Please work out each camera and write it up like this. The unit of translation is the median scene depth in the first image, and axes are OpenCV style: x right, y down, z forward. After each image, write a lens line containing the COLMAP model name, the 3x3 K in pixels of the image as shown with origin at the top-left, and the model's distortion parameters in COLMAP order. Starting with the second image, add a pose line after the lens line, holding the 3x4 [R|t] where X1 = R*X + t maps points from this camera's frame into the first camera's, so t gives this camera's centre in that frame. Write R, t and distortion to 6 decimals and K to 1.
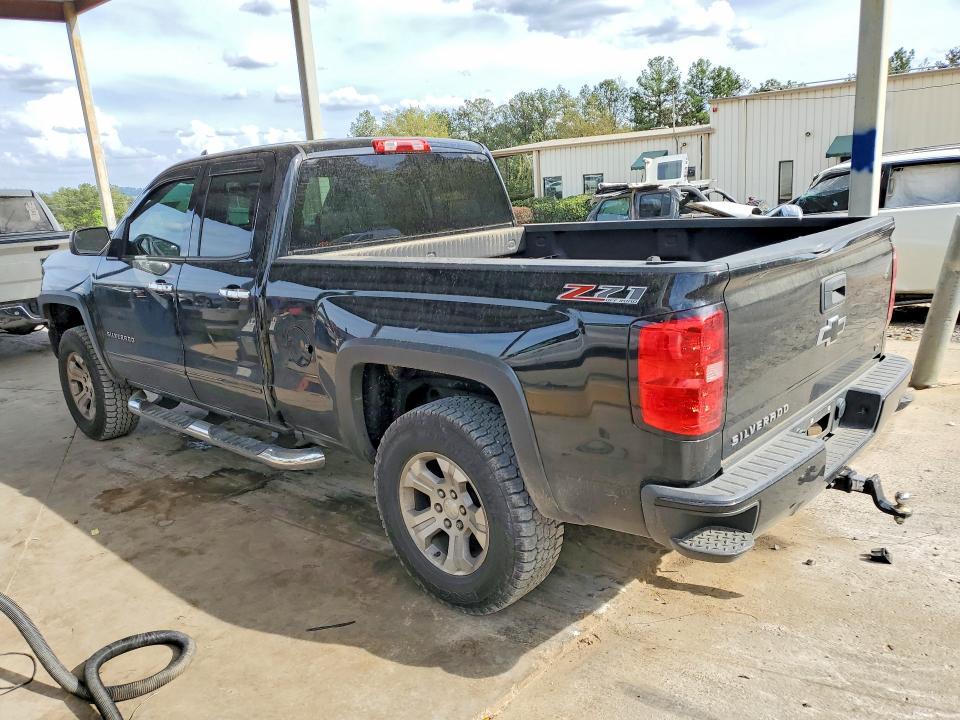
lens RADIAL K [[739.0, 0, 454.4], [0, 739.0, 360.5], [0, 0, 1]] dist [0.026865, -0.008235]
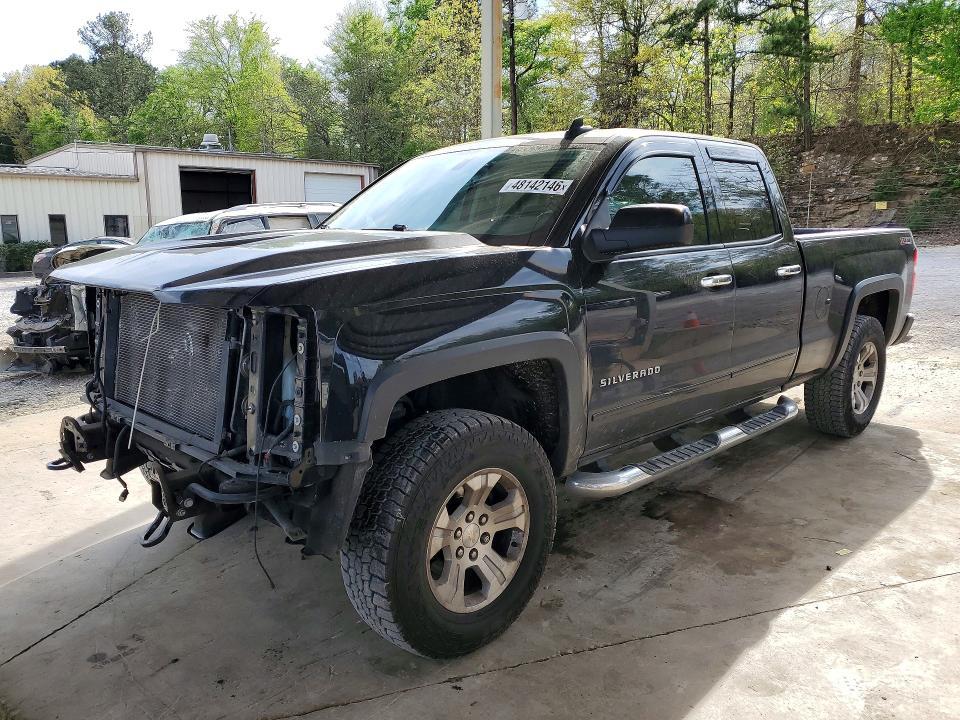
lens RADIAL K [[739.0, 0, 454.4], [0, 739.0, 360.5], [0, 0, 1]] dist [0.026865, -0.008235]
pose [[0.052320, -0.120021, 0.991392, -1.179601], [0.237787, 0.965695, 0.104361, -0.167041], [-0.969907, 0.230280, 0.079064, 1.151234]]
